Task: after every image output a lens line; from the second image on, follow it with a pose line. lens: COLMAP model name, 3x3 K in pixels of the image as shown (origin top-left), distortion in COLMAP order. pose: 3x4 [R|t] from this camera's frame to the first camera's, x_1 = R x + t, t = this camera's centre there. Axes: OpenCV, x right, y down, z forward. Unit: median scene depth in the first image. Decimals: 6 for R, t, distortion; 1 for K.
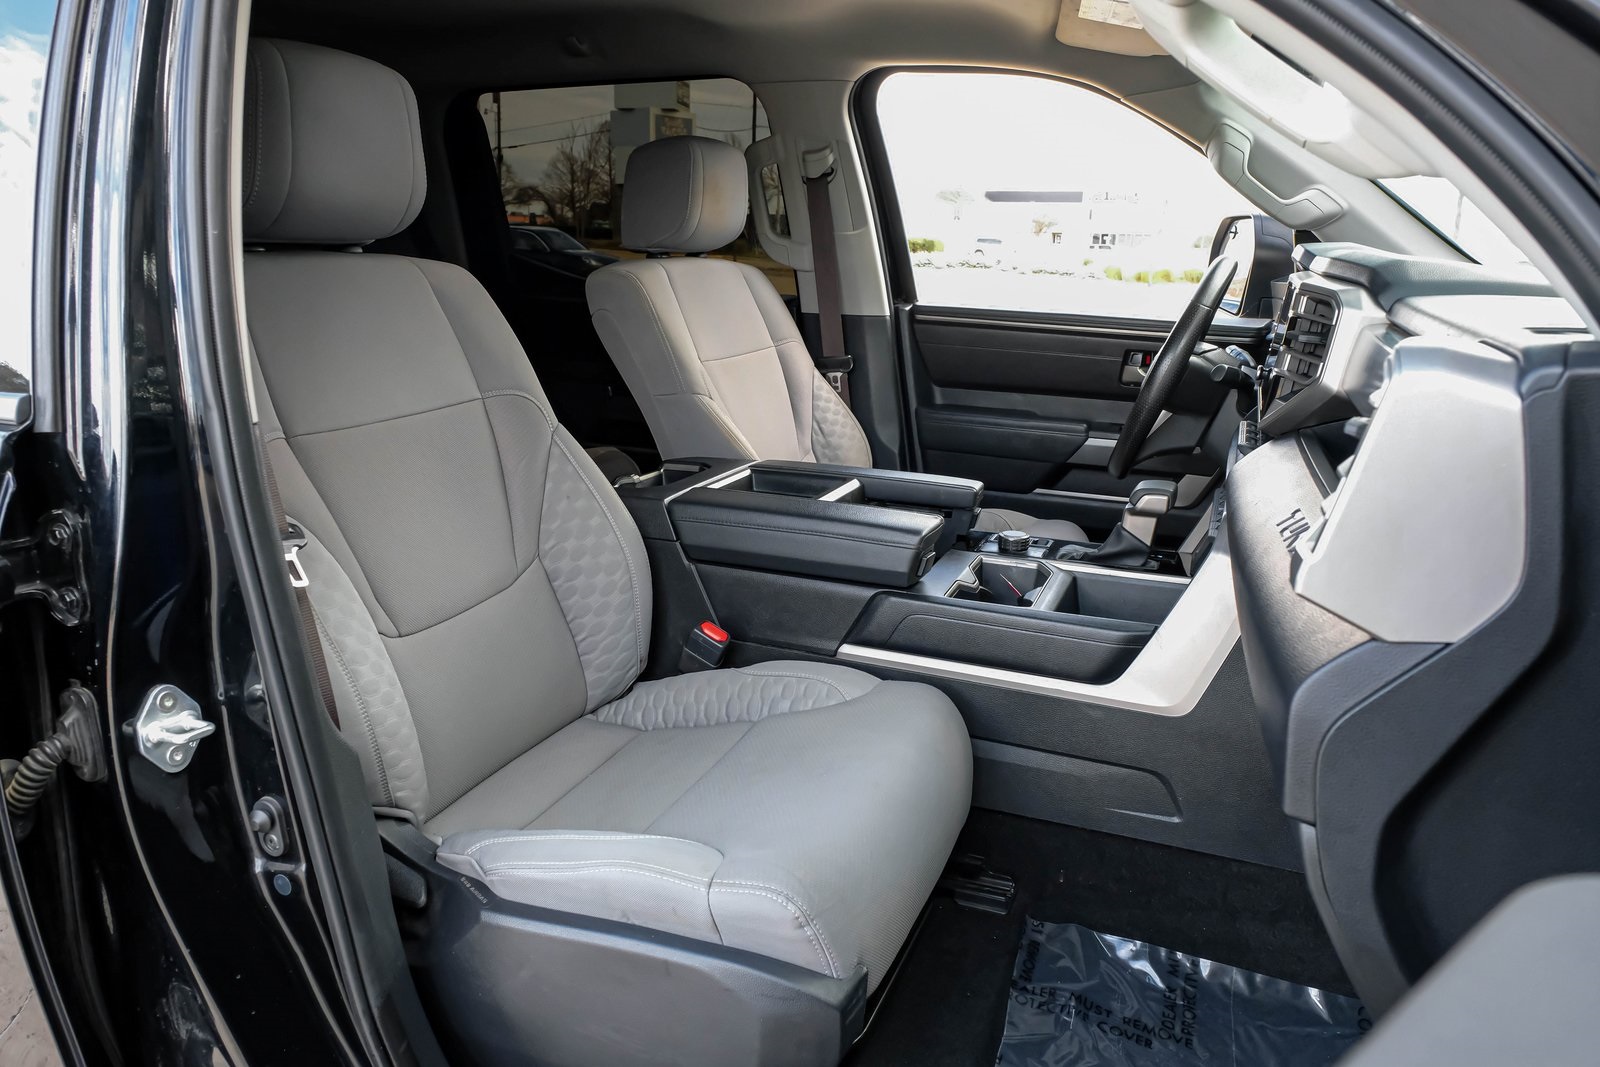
lens RADIAL K [[1103.6, 0, 791.2], [0, 1103.6, 542.6], [0, 0, 1]] dist [-0.020083, 0.016138]
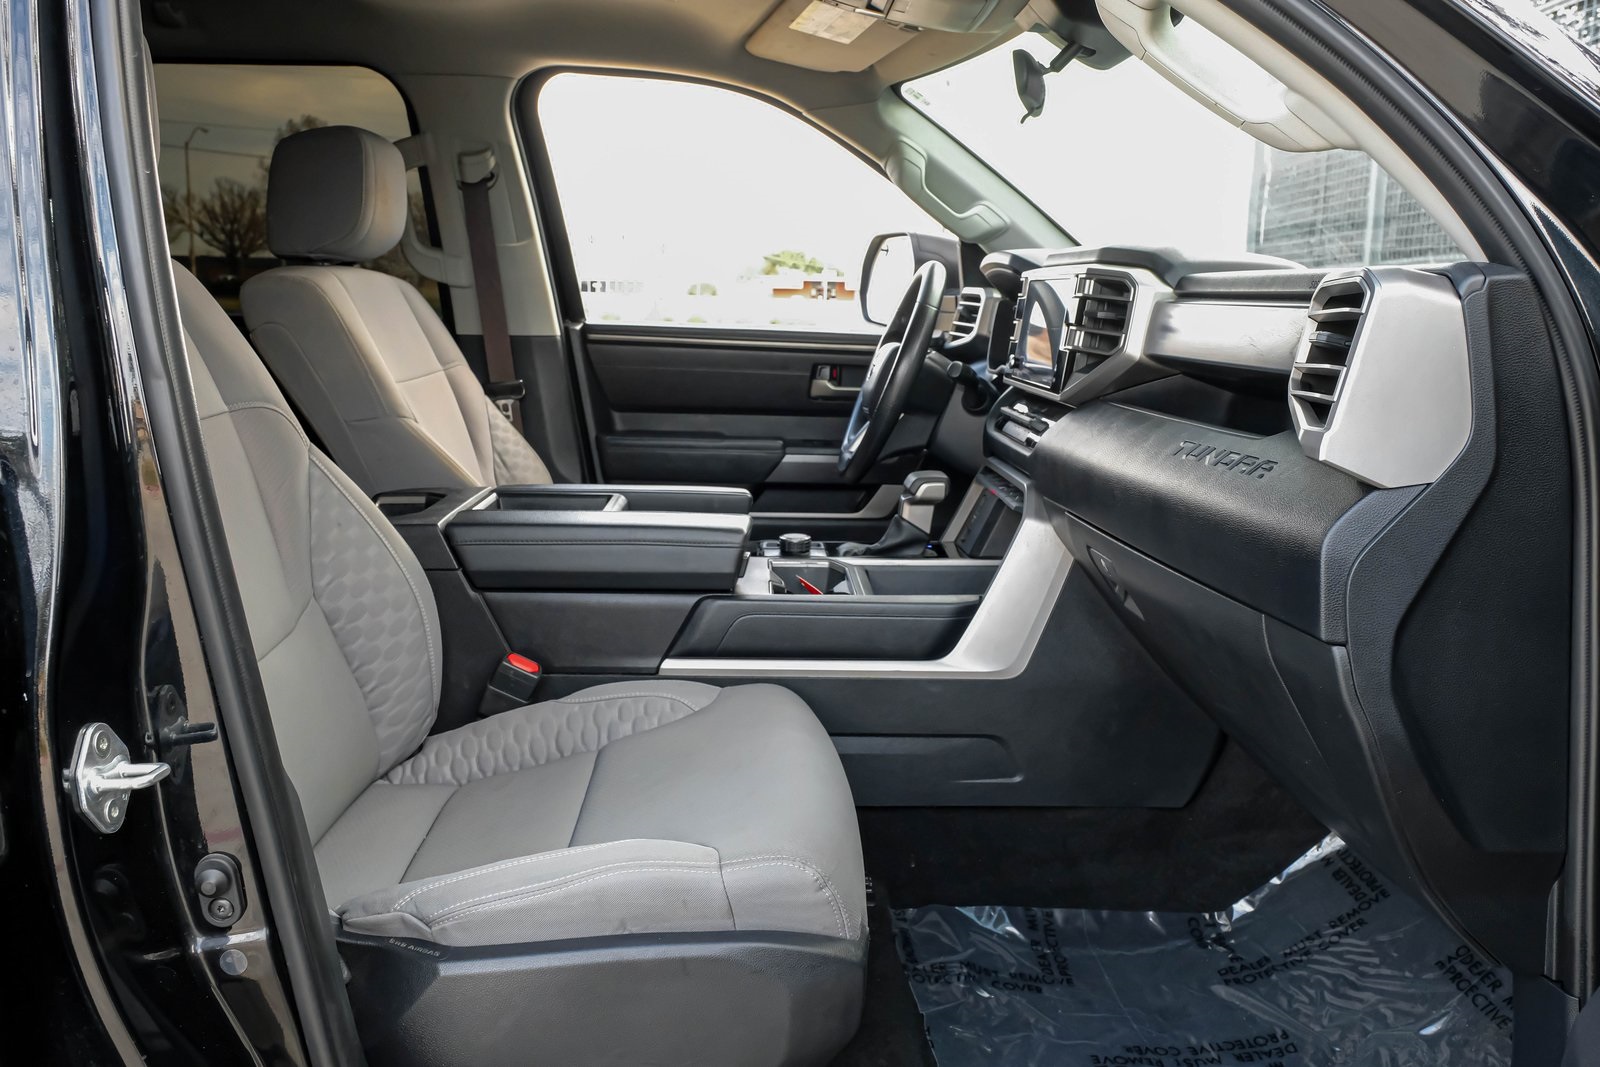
lens RADIAL K [[1277.6, 0, 808.8], [0, 1277.6, 531.5], [0, 0, 1]] dist [0.003488, 0.000373]
pose [[0.909900, -0.075948, 0.407815, -0.274360], [0.107769, 0.992620, -0.055592, 0.057710], [-0.400584, 0.094533, 0.911370, -0.044036]]
